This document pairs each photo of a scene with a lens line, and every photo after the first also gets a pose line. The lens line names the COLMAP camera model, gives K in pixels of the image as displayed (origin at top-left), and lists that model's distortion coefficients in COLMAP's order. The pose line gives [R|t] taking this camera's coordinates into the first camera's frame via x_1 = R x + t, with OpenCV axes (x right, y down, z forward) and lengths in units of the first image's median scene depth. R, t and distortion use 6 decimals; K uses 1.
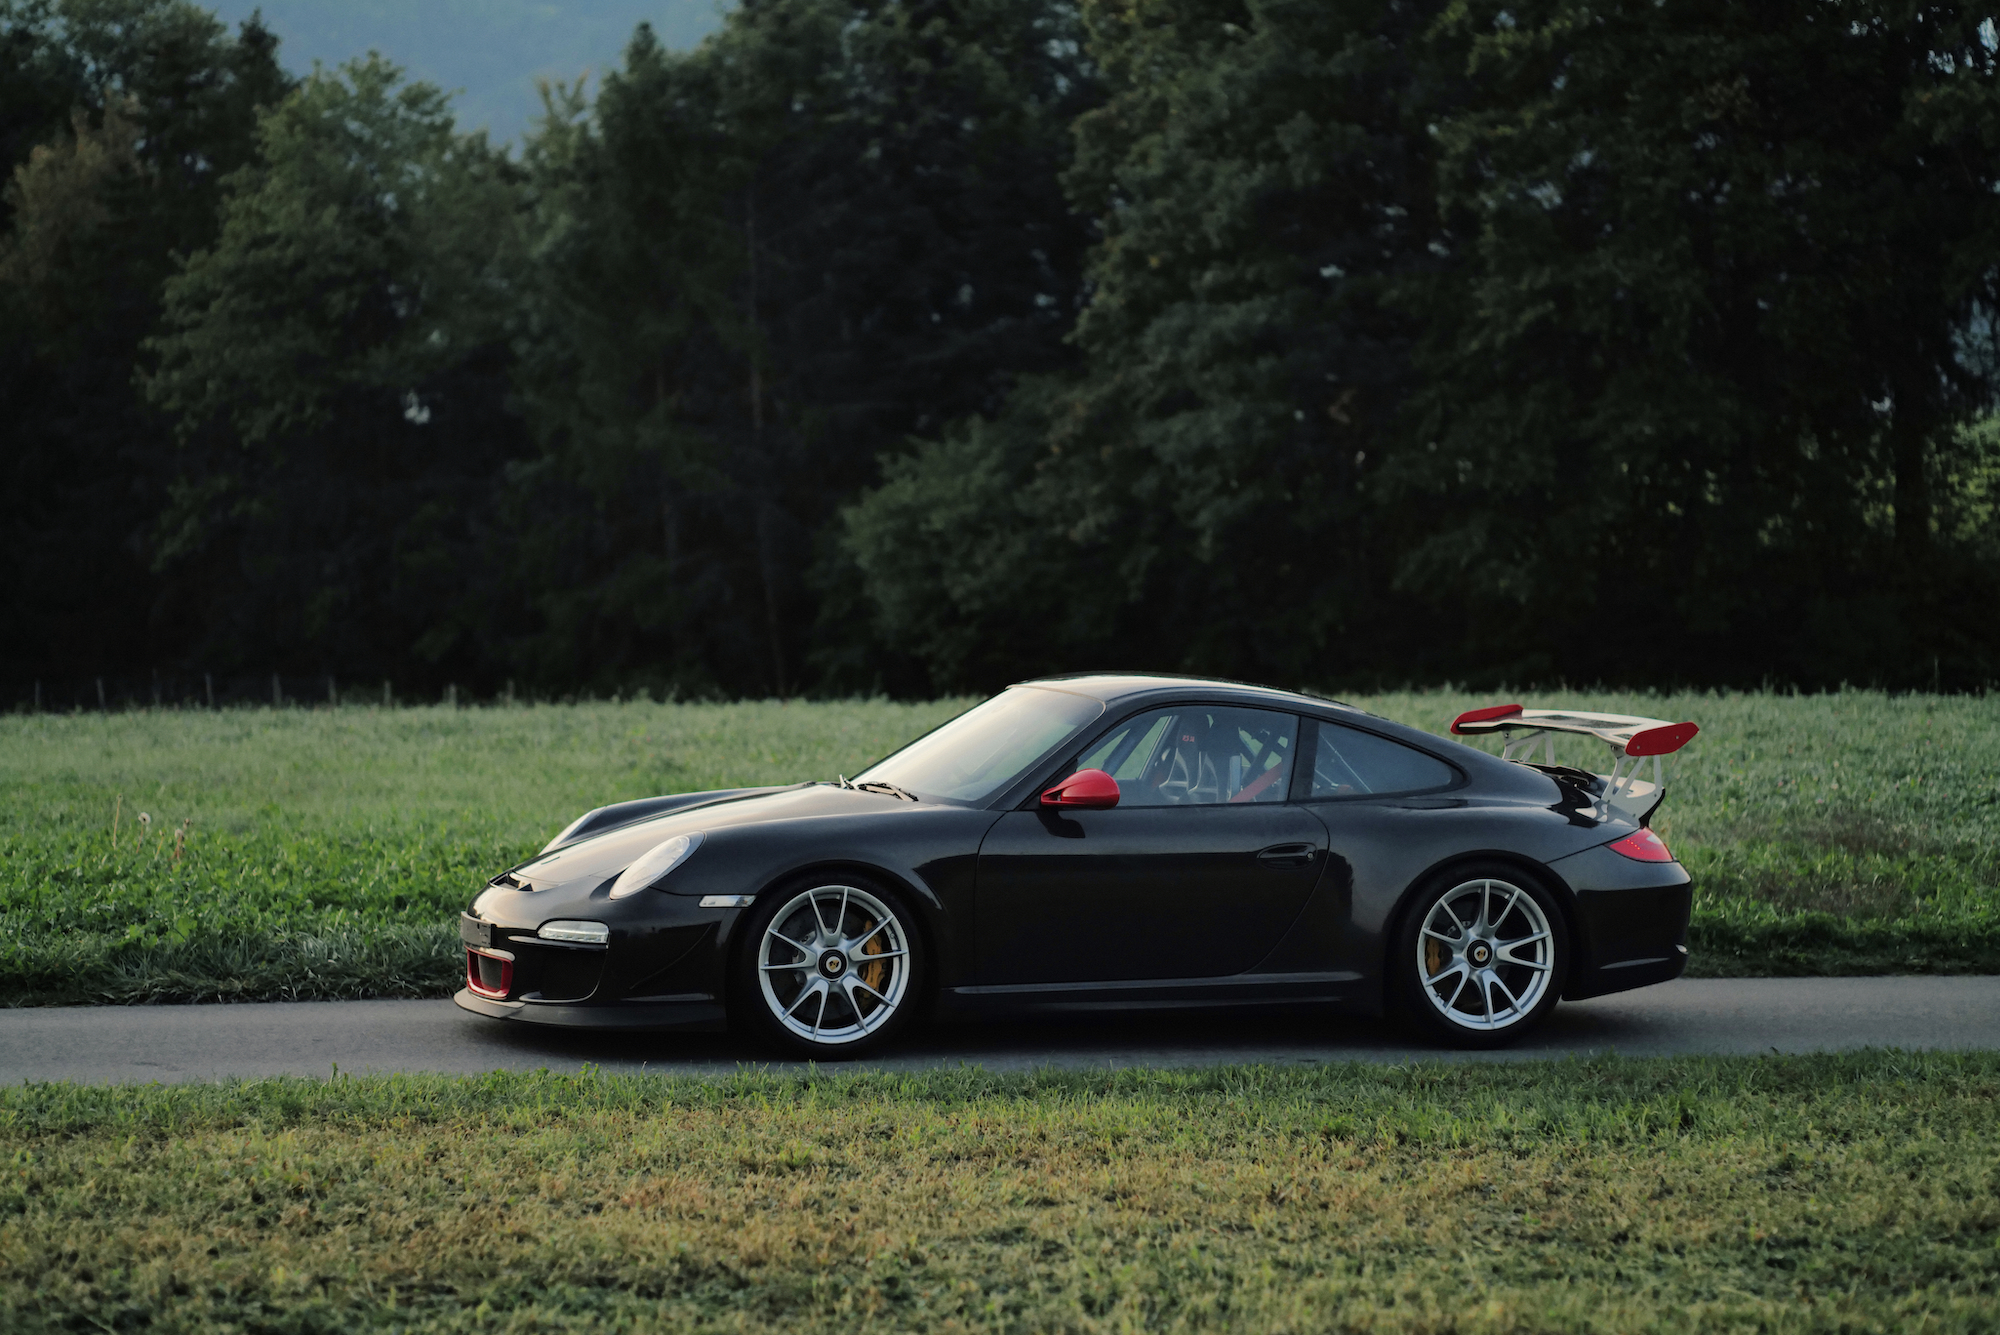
lens RADIAL K [[4463.4, 0, 1000.0], [0, 4463.4, 667.5], [0, 0, 1]] dist [0.133760, 0.030514]
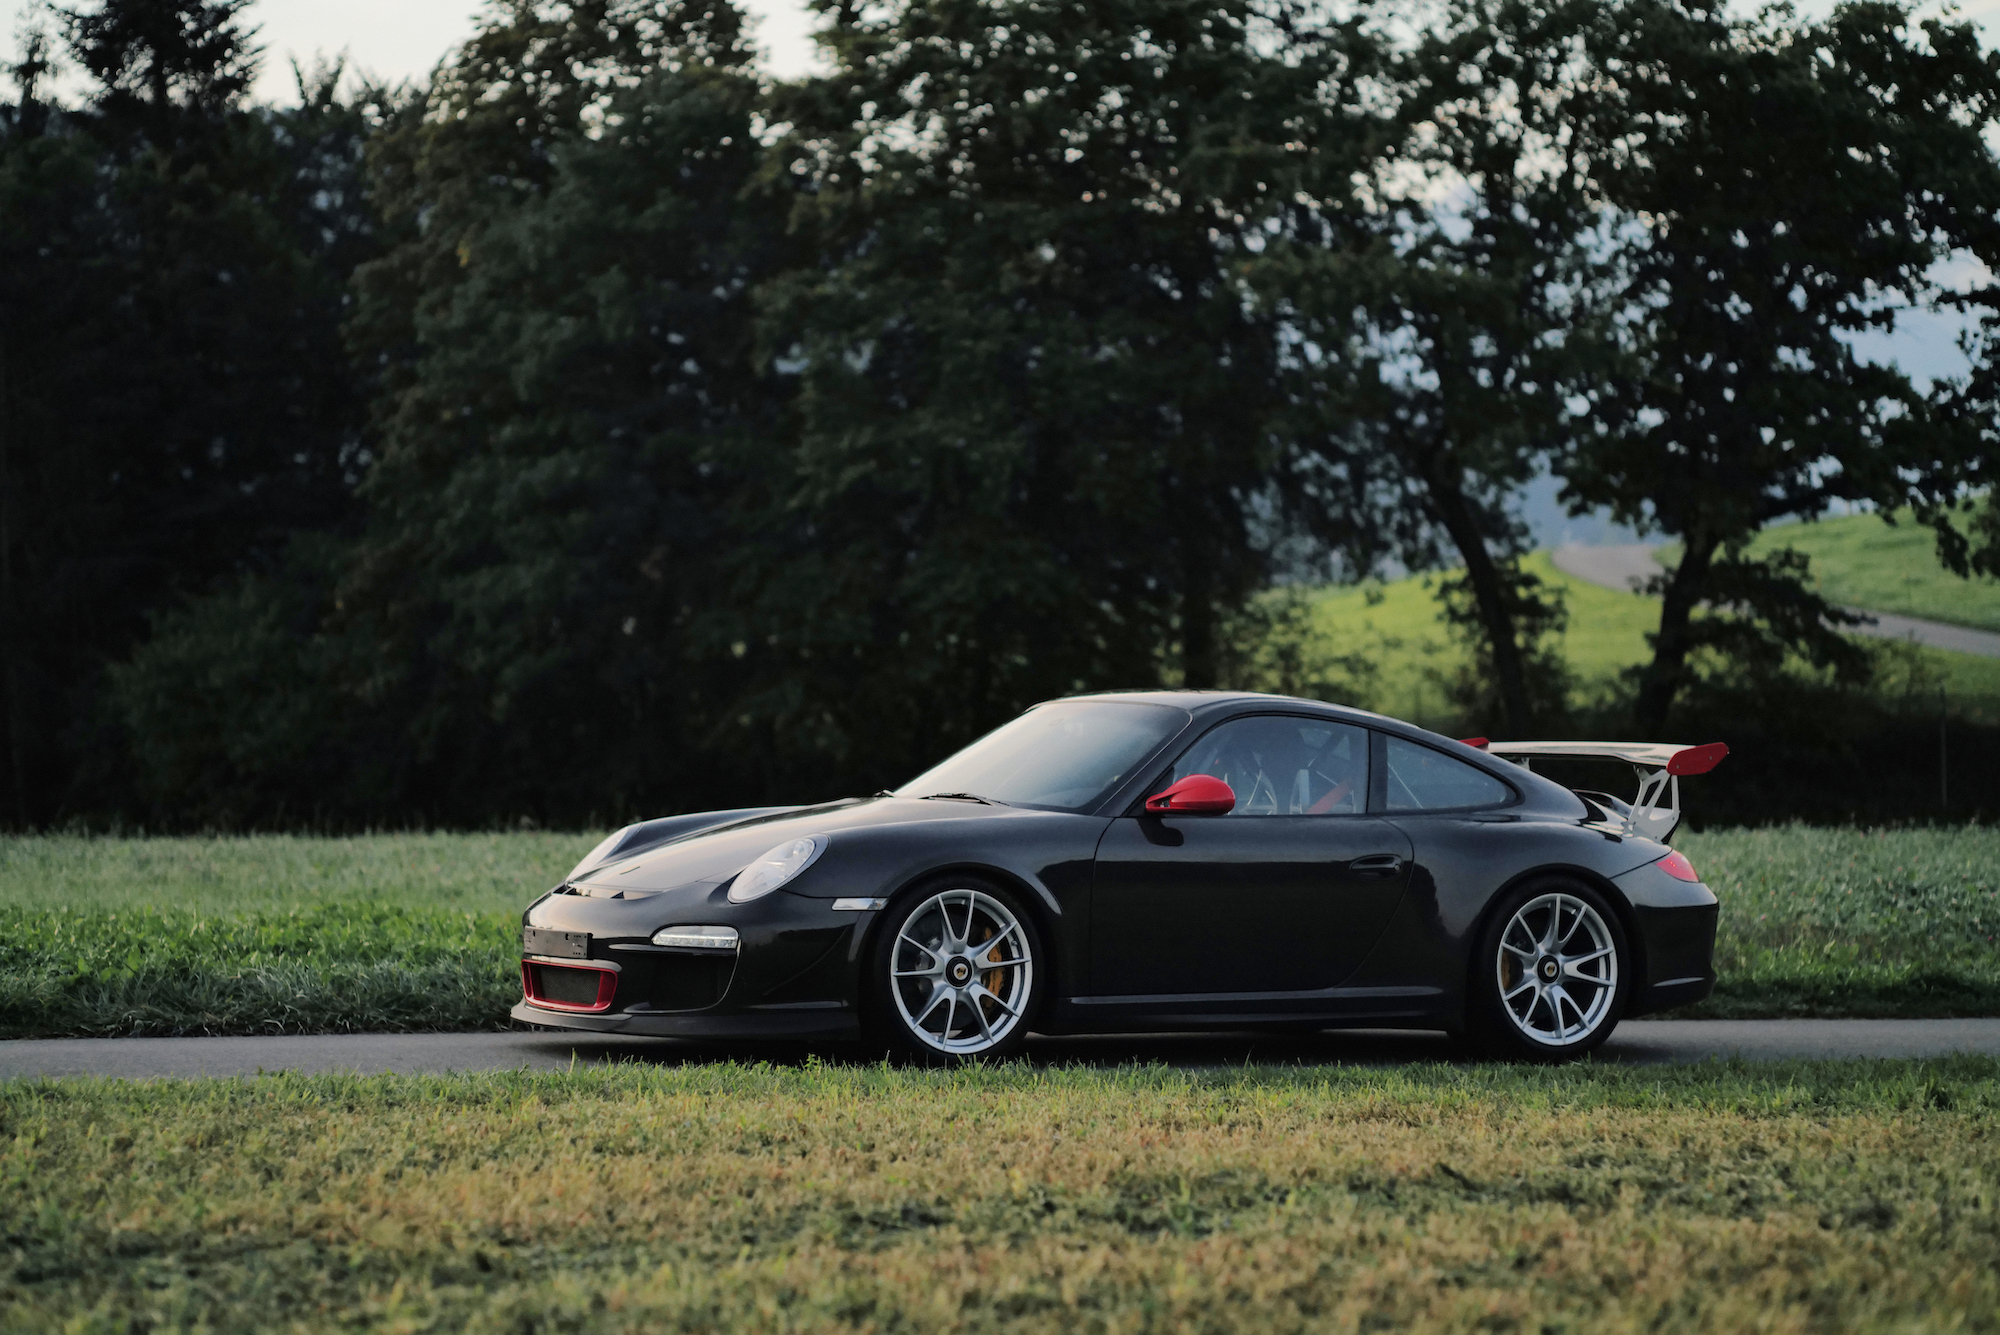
lens RADIAL K [[4496.0, 0, 1000.0], [0, 4496.0, 667.5], [0, 0, 1]] dist [0.150516, -0.065123]
pose [[0.977278, 0.011809, 0.211632, -0.059071], [-0.001777, 0.998868, -0.047528, 0.011885], [-0.211954, 0.046072, 0.976193, 0.013134]]
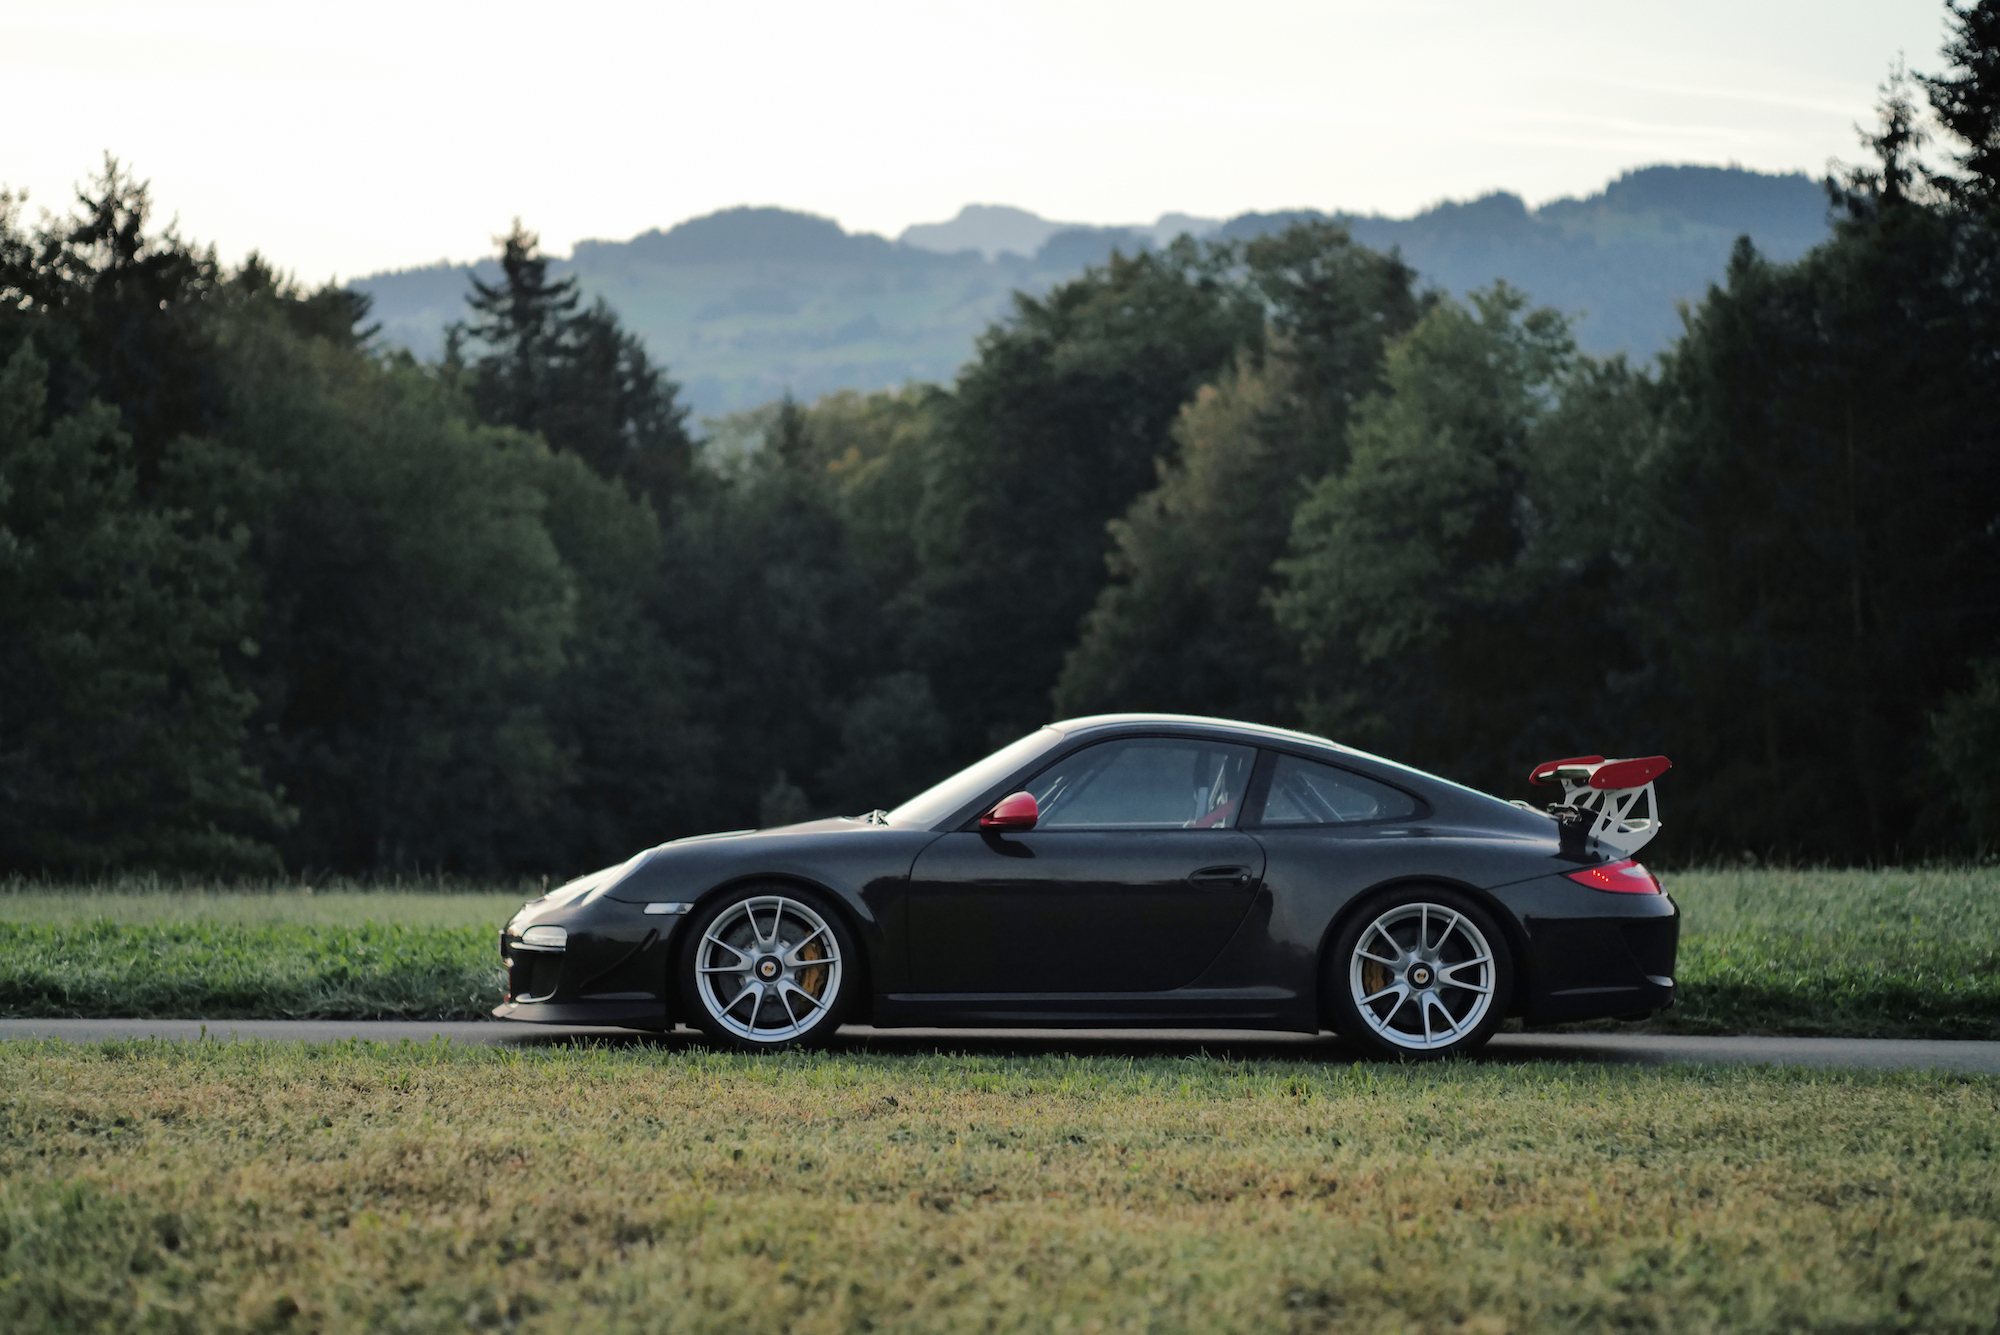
lens RADIAL K [[4463.4, 0, 1000.0], [0, 4463.4, 667.5], [0, 0, 1]] dist [0.133760, 0.030514]
pose [[0.949170, -0.012769, -0.314504, 0.090234], [-0.005731, 0.998310, -0.057828, 0.014073], [0.314711, 0.056691, 0.947493, -0.003430]]
